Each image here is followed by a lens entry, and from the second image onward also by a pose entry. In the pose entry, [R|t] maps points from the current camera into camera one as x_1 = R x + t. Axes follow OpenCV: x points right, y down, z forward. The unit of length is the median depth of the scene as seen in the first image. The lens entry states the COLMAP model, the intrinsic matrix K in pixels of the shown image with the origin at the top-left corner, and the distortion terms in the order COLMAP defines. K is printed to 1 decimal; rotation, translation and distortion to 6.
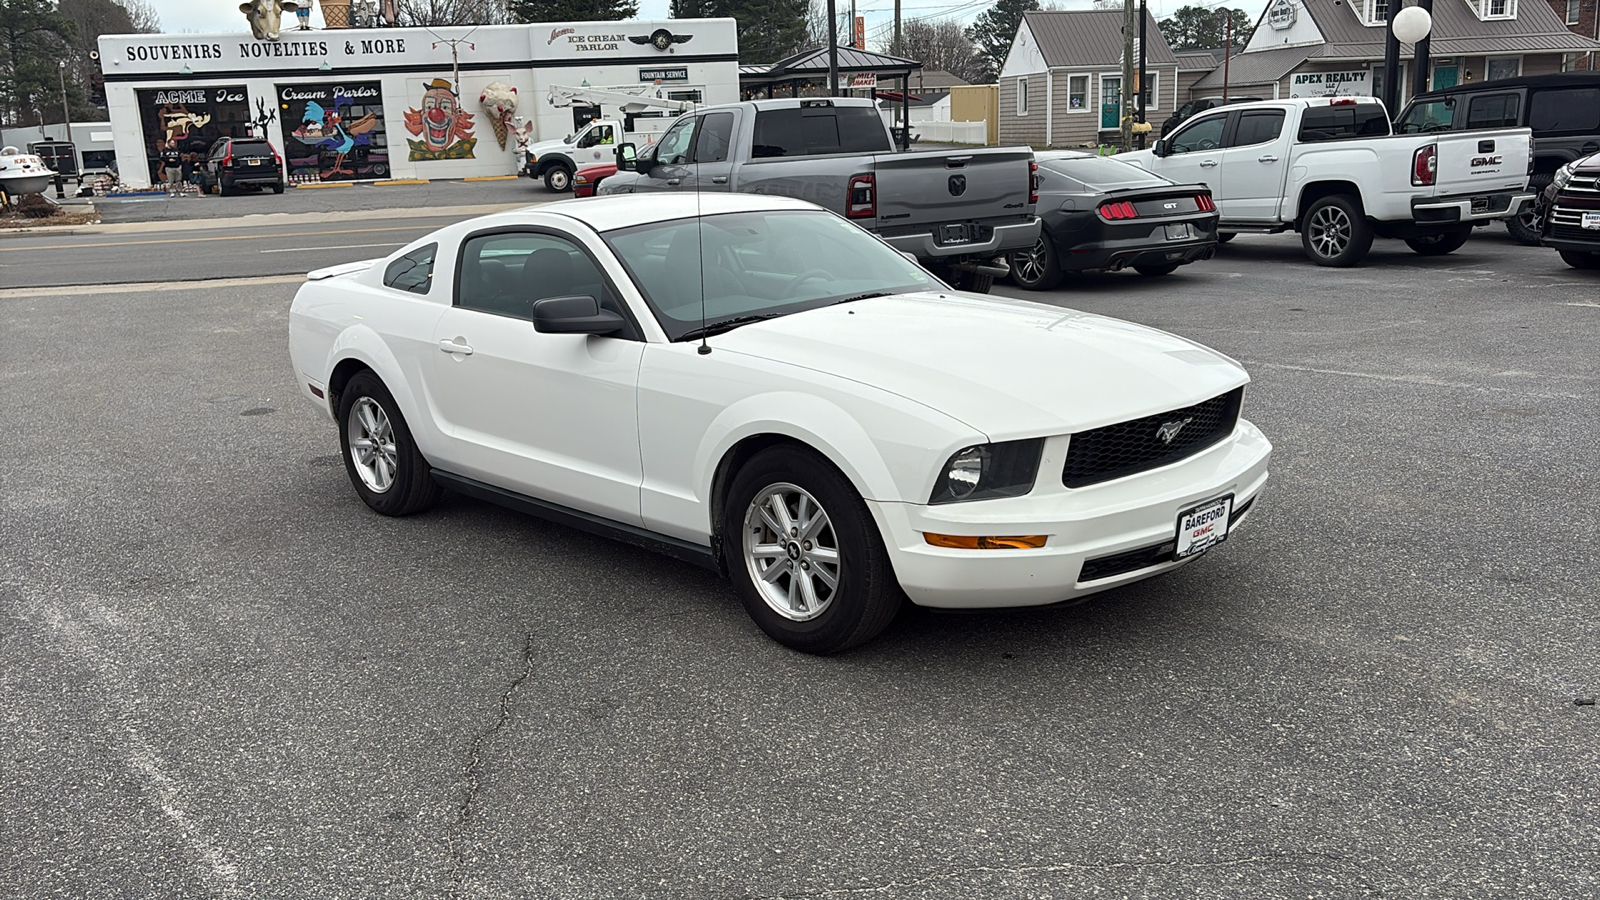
lens RADIAL K [[1382.6, 0, 778.1], [0, 1382.6, 446.1], [0, 0, 1]] dist [0.046639, -0.052260]
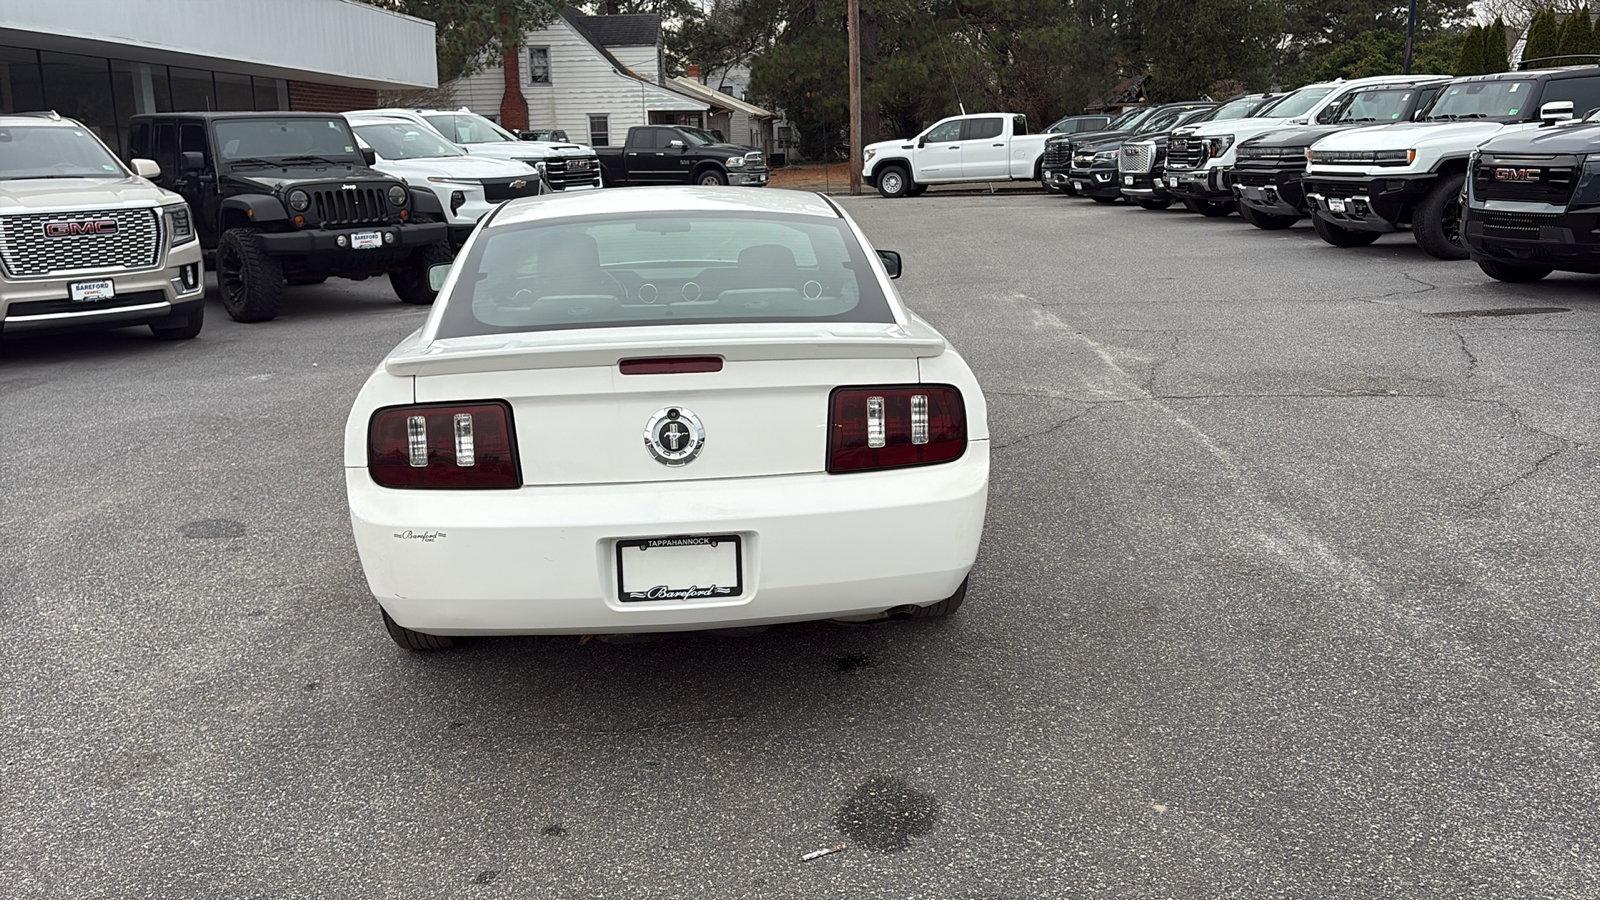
lens RADIAL K [[1377.5, 0, 788.4], [0, 1377.5, 448.8], [0, 0, 1]] dist [0.051724, -0.060112]
pose [[-0.780645, -0.072714, 0.620730, -0.327576], [0.194373, 0.915704, 0.351717, -0.148335], [-0.593980, 0.395219, -0.700707, 0.749393]]
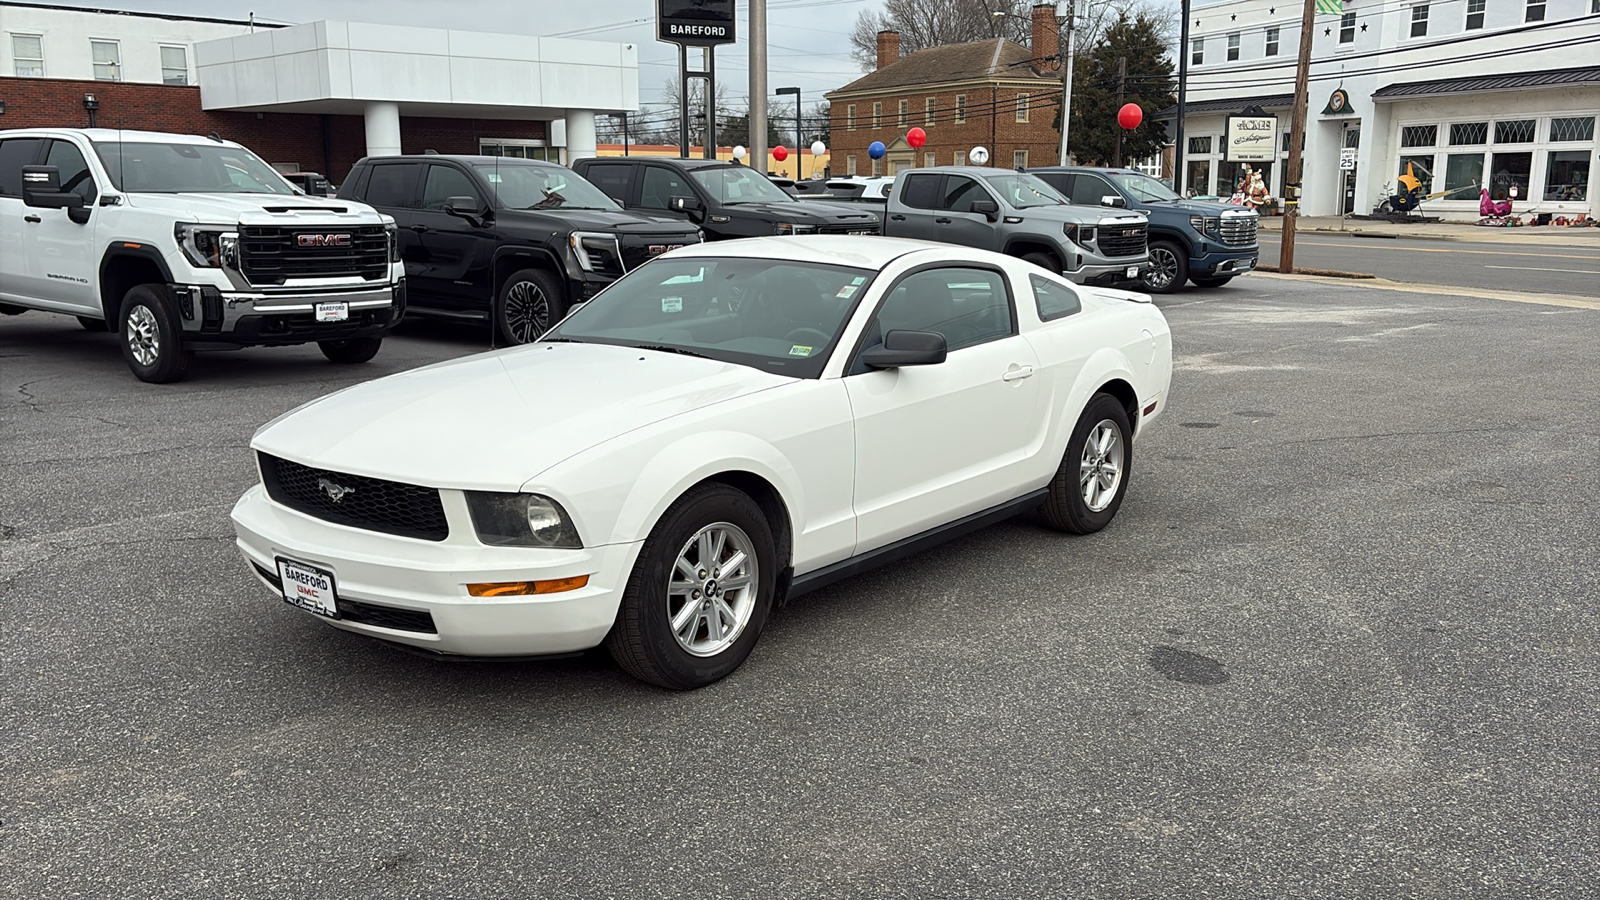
lens RADIAL K [[1378.2, 0, 796.9], [0, 1378.2, 454.7], [0, 0, 1]] dist [0.047035, -0.047912]
pose [[0.140374, 0.233980, -0.962054, 0.428001], [-0.224312, 0.953926, 0.199273, -0.103622], [0.964354, 0.187828, 0.186390, 0.373350]]
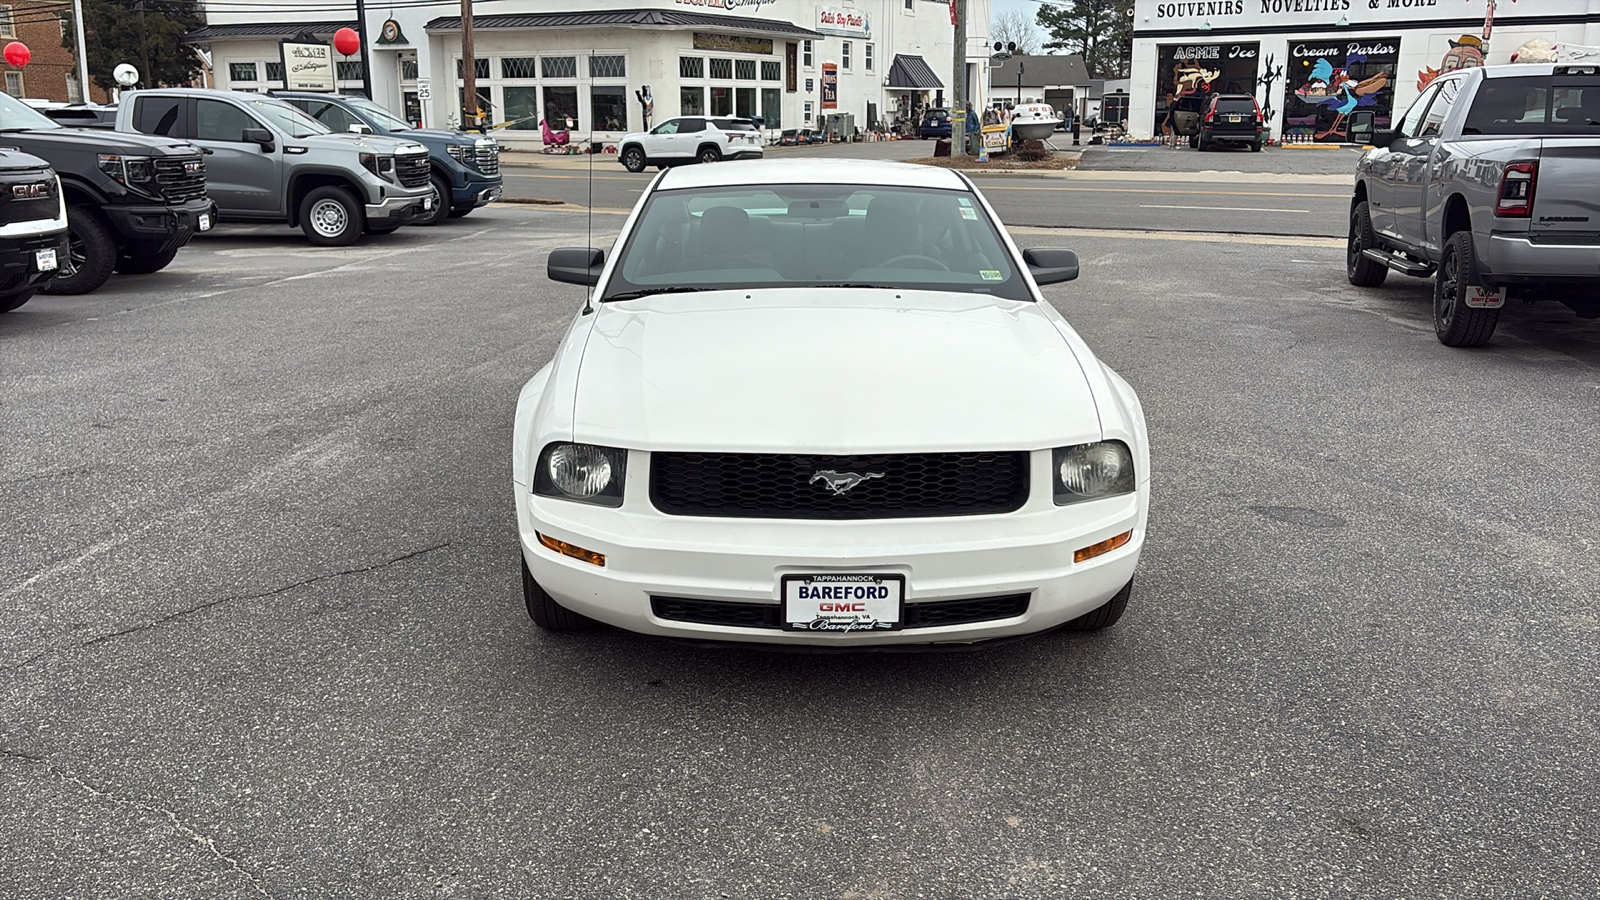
lens RADIAL K [[1382.6, 0, 794.9], [0, 1382.6, 462.3], [0, 0, 1]] dist [0.046639, -0.052260]
pose [[0.743581, 0.205331, -0.636338, 0.257545], [-0.179688, 0.978037, 0.105618, -0.034012], [0.644049, 0.035807, 0.764146, 0.116614]]
